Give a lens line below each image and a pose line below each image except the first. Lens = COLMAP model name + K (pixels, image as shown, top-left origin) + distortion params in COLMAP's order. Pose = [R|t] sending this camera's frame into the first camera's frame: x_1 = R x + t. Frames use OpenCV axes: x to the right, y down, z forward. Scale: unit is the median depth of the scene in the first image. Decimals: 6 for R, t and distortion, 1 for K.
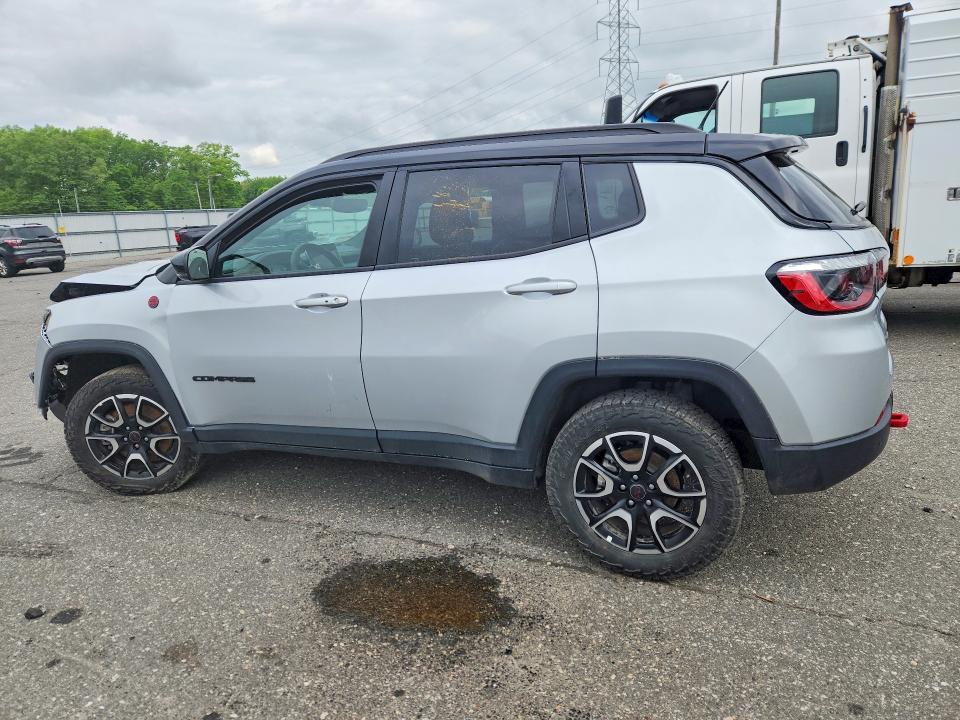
lens RADIAL K [[666.2, 0, 478.3], [0, 666.2, 356.0], [0, 0, 1]] dist [0.069172, -0.064384]
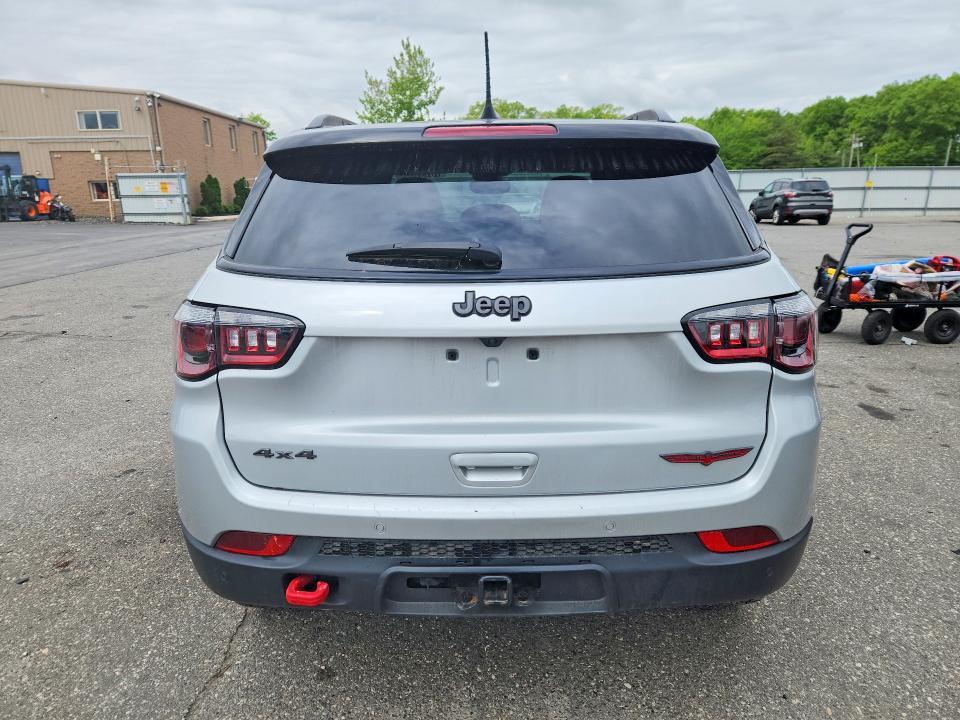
lens RADIAL K [[655.1, 0, 485.6], [0, 655.1, 357.0], [0, 0, 1]] dist [0.064132, -0.061638]
pose [[0.359863, 0.281971, -0.889377, 0.171385], [-0.211446, 0.953084, 0.216613, -0.041398], [0.908730, 0.110104, 0.402601, 0.130532]]
